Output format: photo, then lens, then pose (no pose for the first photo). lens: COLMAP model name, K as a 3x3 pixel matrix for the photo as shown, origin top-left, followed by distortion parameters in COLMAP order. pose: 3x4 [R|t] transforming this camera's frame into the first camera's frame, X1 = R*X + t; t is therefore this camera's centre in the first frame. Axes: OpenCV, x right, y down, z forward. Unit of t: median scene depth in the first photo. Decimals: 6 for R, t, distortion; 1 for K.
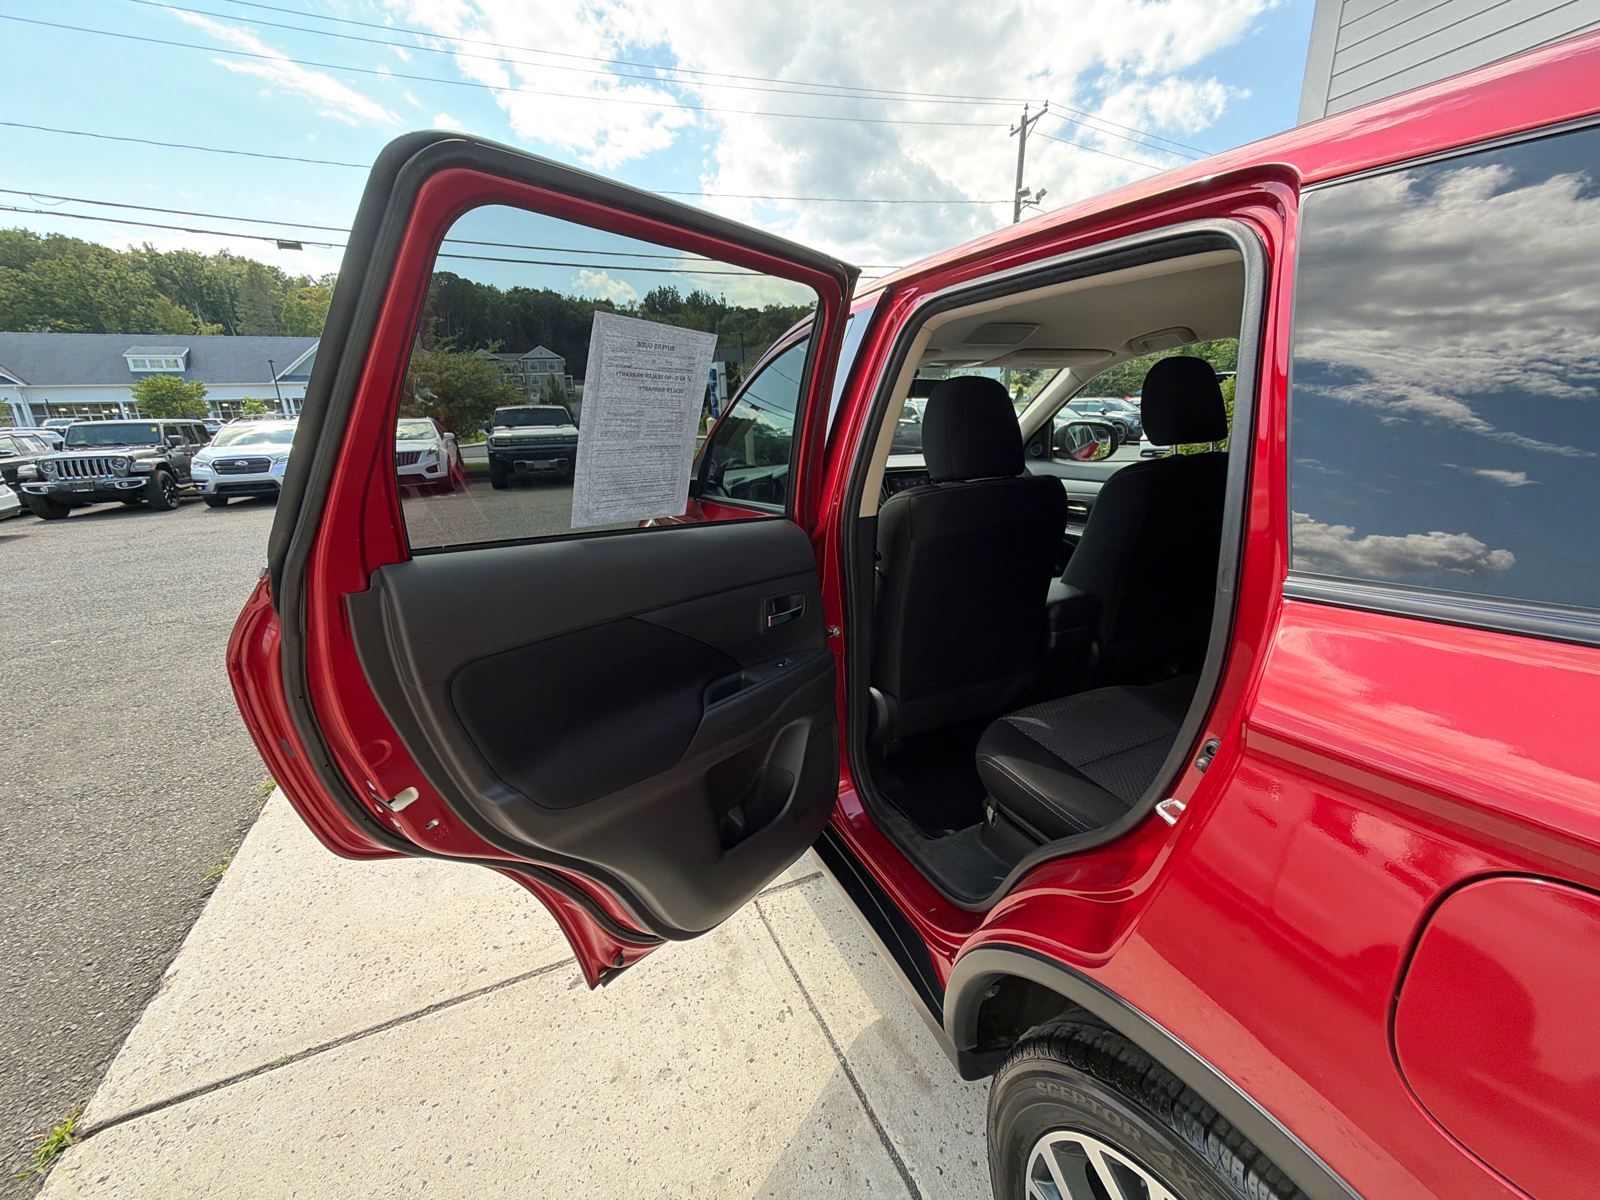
lens RADIAL K [[640.2, 0, 803.4], [0, 640.2, 599.6], [0, 0, 1]] dist [-0.003257, 0.000346]
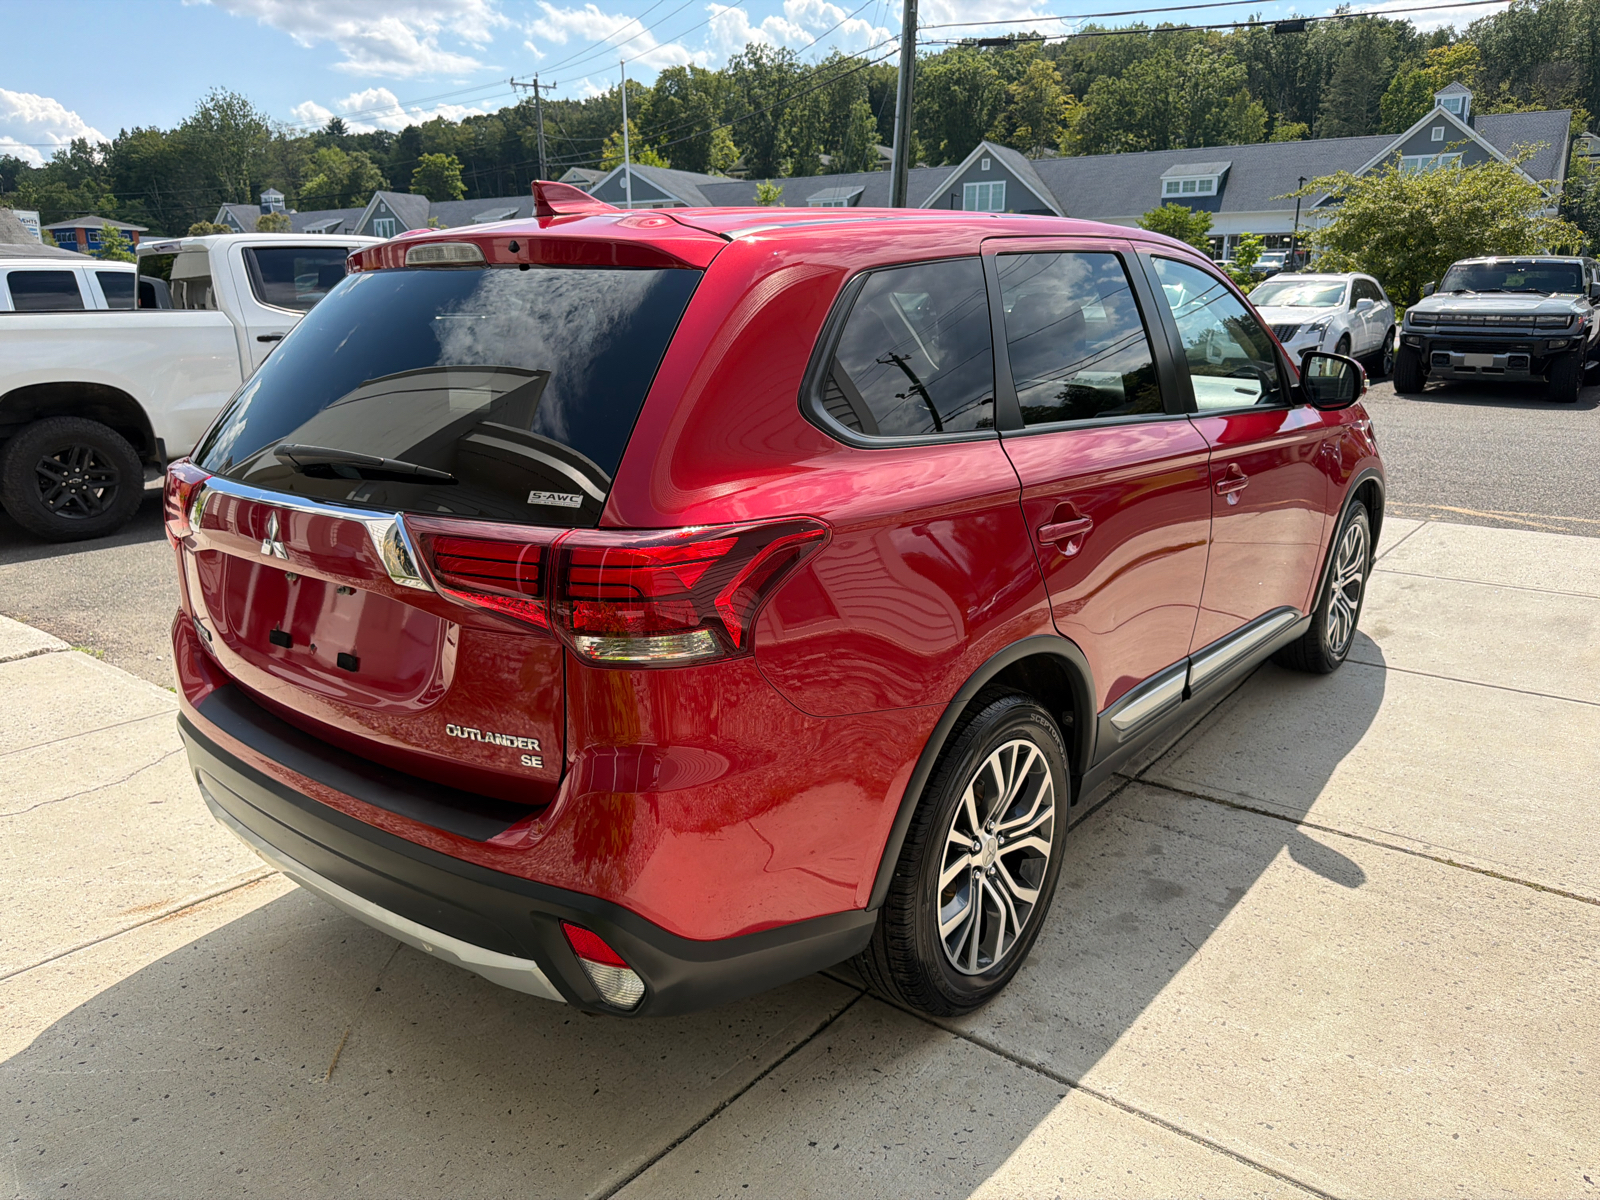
lens RADIAL K [[1144.8, 0, 798.6], [0, 1144.8, 595.4], [0, 0, 1]] dist [0.009194, -0.014732]
pose [[0.451272, 0.263171, -0.852699, 0.240248], [-0.256459, 0.953463, 0.158545, -0.012916], [0.854741, 0.147136, 0.497763, -0.017248]]
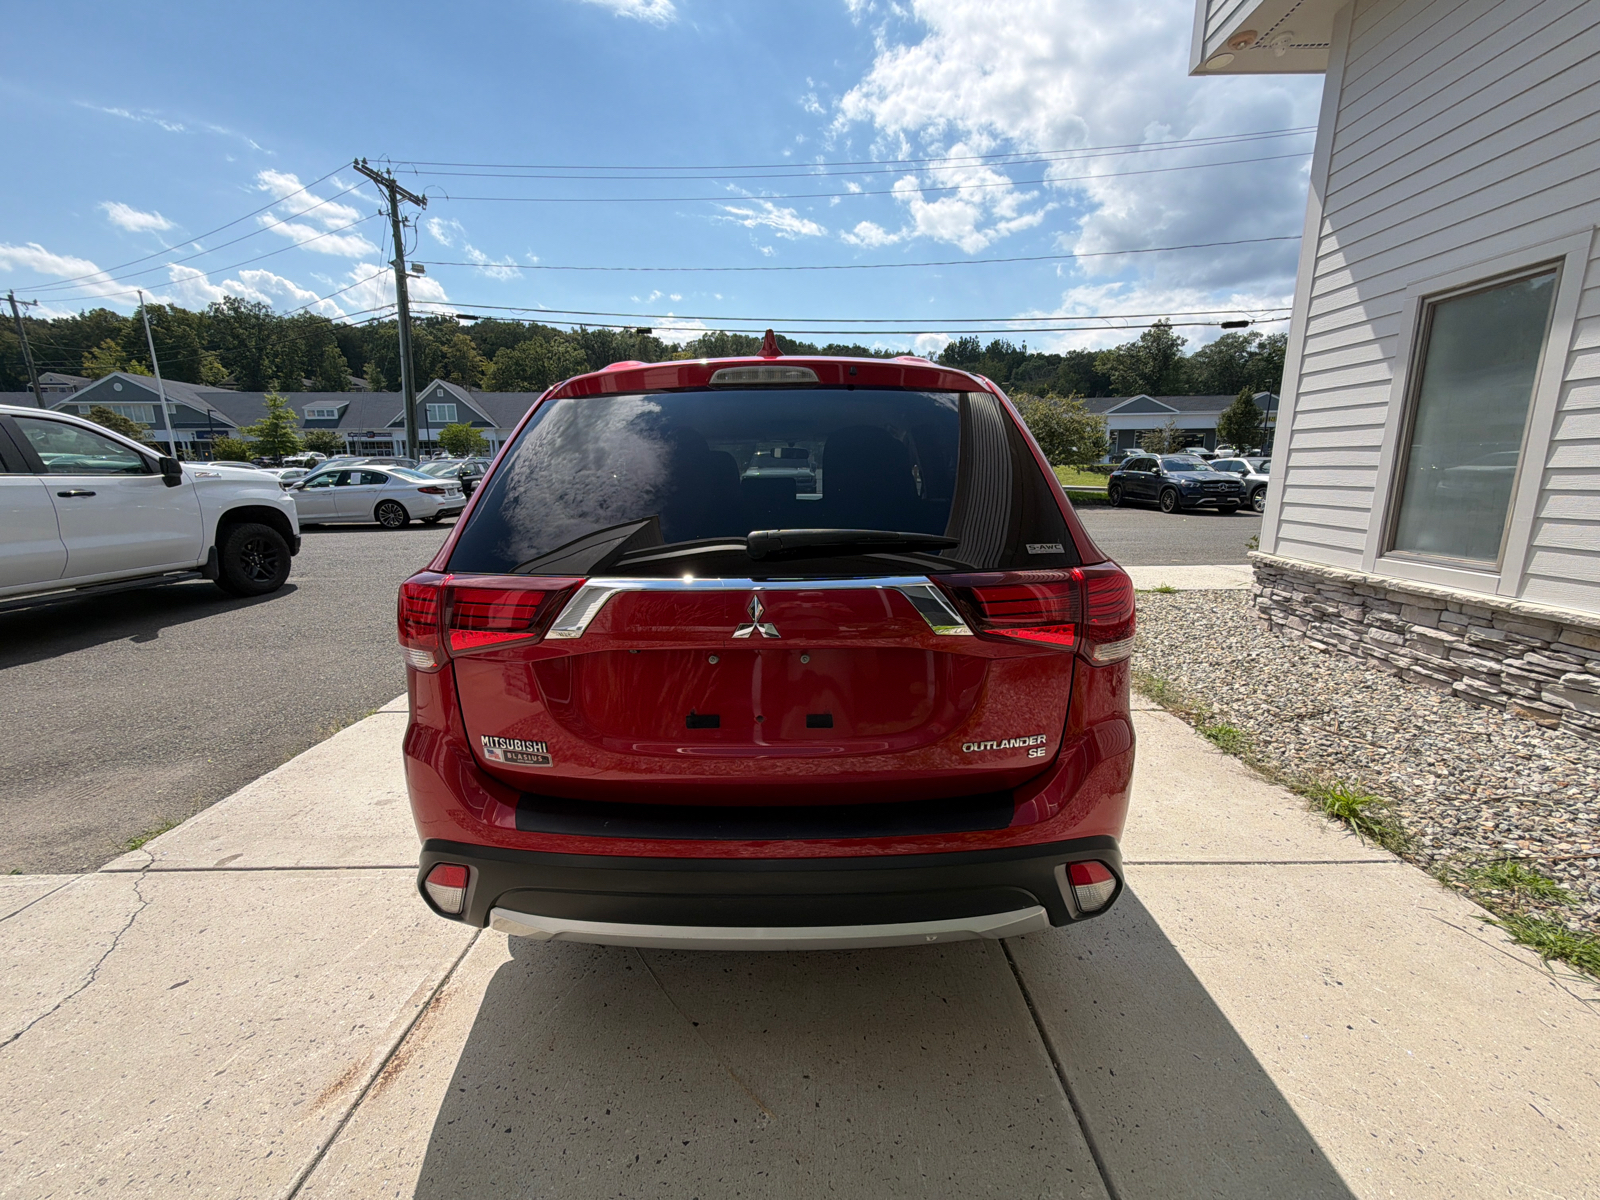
lens RADIAL K [[638.8, 0, 800.5], [0, 638.8, 597.6], [0, 0, 1]] dist [-0.002409, 0.000767]
pose [[0.906361, 0.114582, -0.406669, 0.137860], [-0.141954, 0.989156, -0.037675, 0.015612], [0.397943, 0.091875, 0.912798, -0.071238]]
